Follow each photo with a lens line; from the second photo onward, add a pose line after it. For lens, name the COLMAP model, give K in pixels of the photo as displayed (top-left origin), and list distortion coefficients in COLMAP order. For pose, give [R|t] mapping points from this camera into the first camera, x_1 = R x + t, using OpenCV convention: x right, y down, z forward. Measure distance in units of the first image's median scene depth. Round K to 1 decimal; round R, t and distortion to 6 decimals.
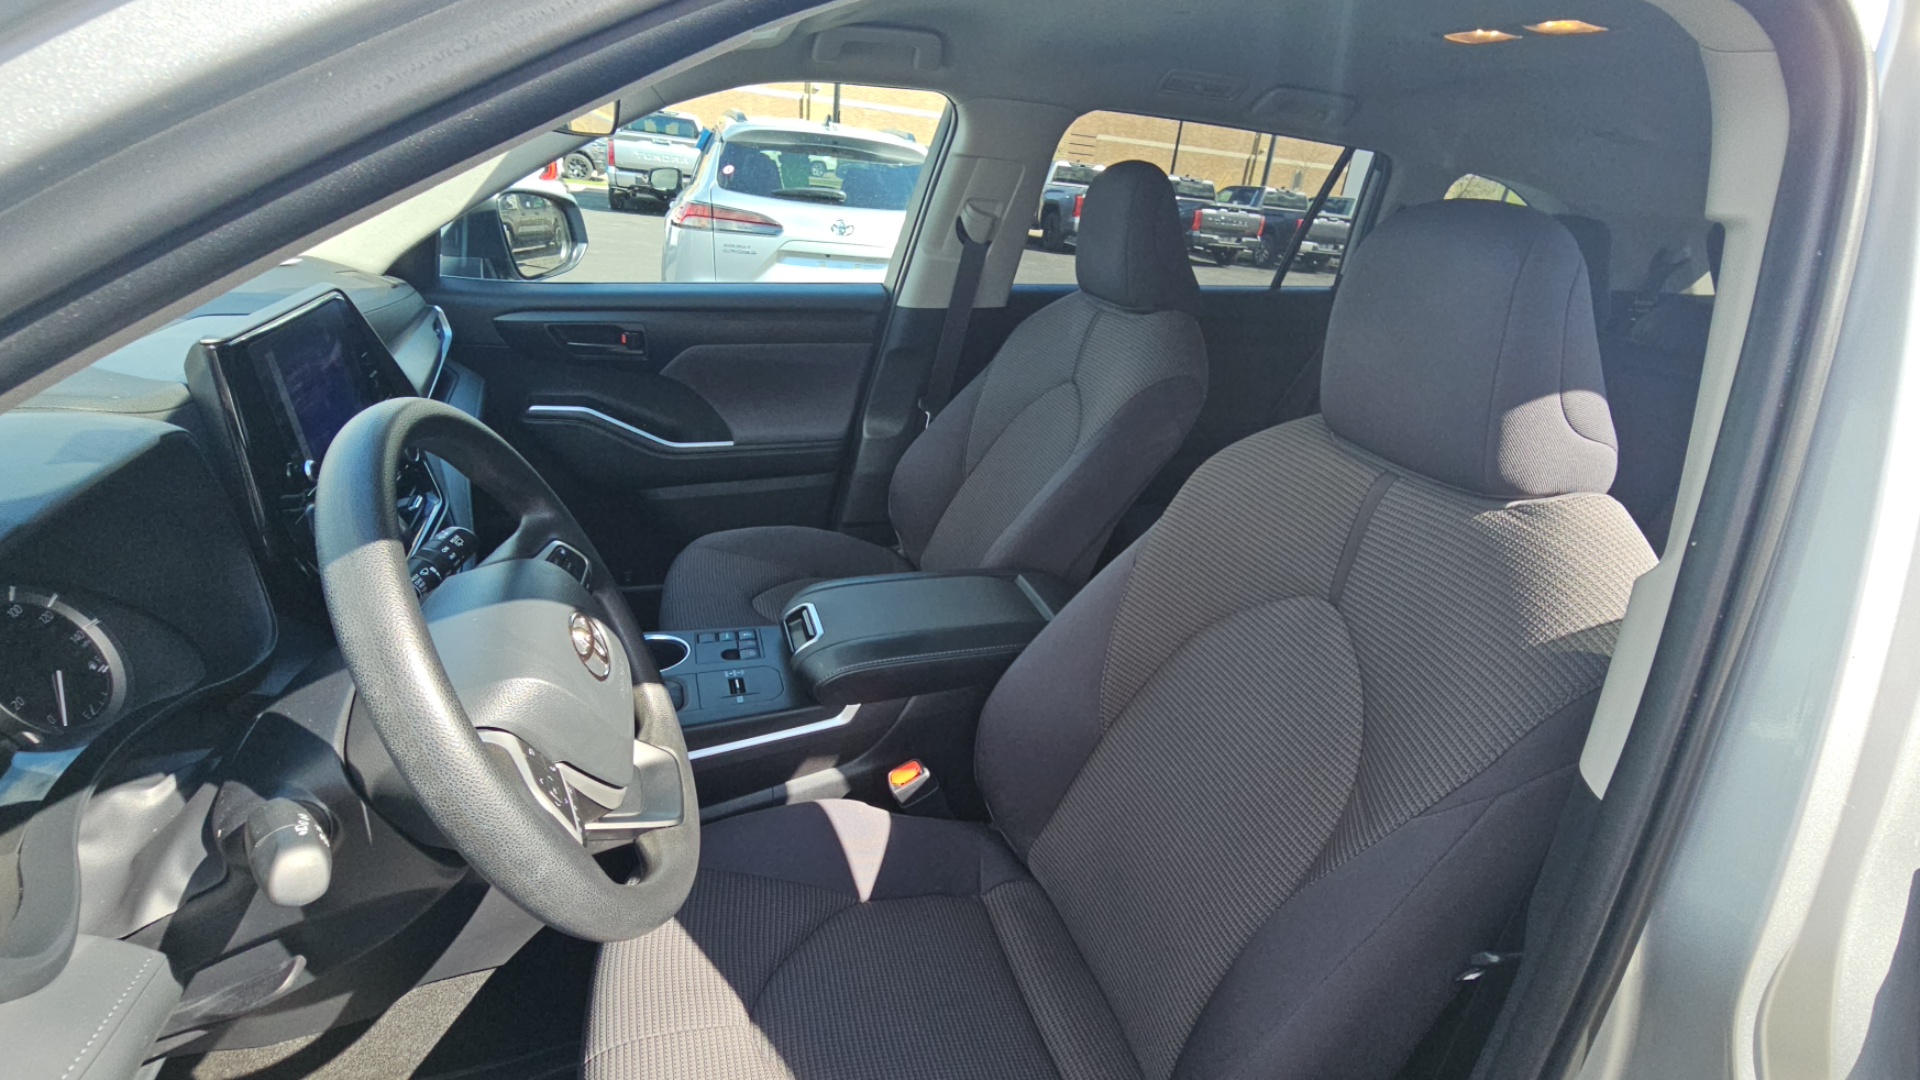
lens RADIAL K [[862.6, 0, 976.0], [0, 862.6, 546.4], [0, 0, 1]] dist [0.006121, -0.004995]
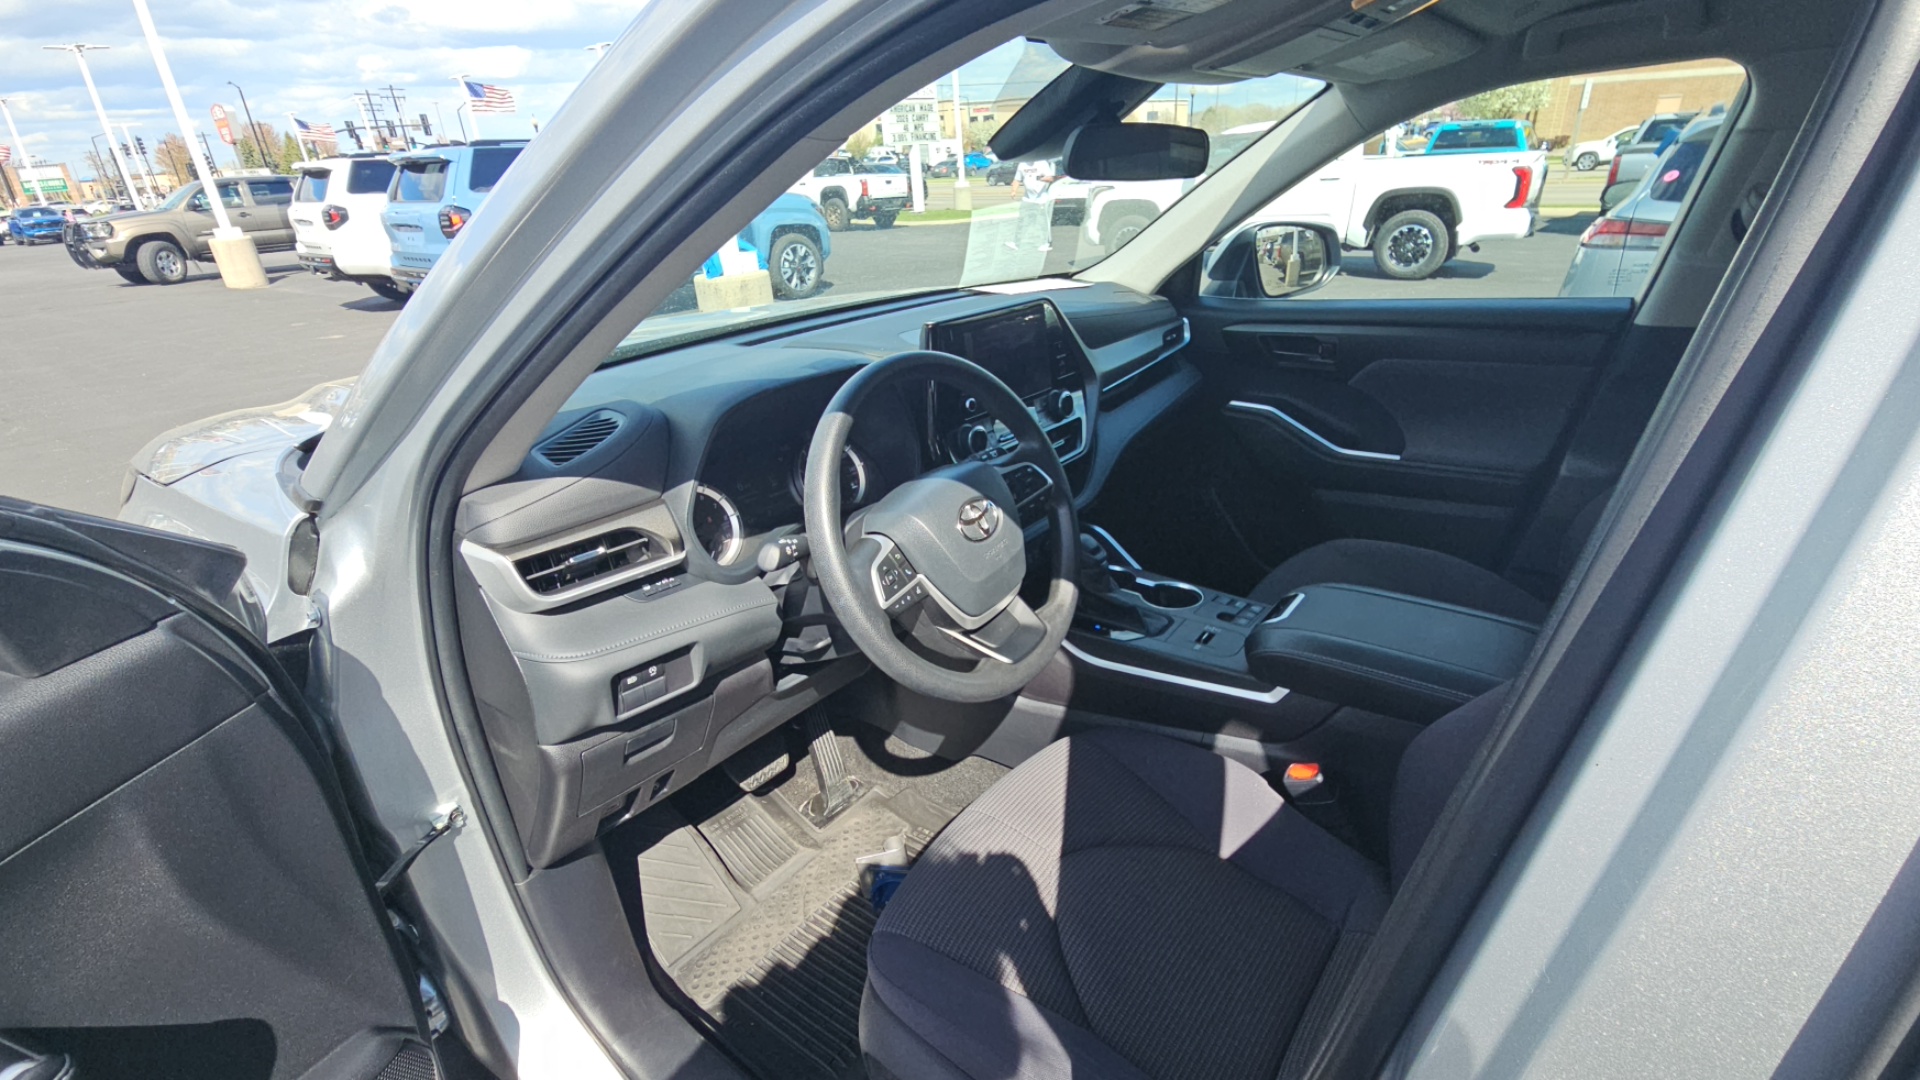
lens RADIAL K [[862.6, 0, 976.0], [0, 862.6, 546.4], [0, 0, 1]] dist [0.006121, -0.004995]
pose [[0.535734, 0.222750, -0.814476, 0.332531], [-0.250560, 0.963069, 0.098579, 0.004627], [0.806355, 0.151263, 0.571761, 0.050943]]
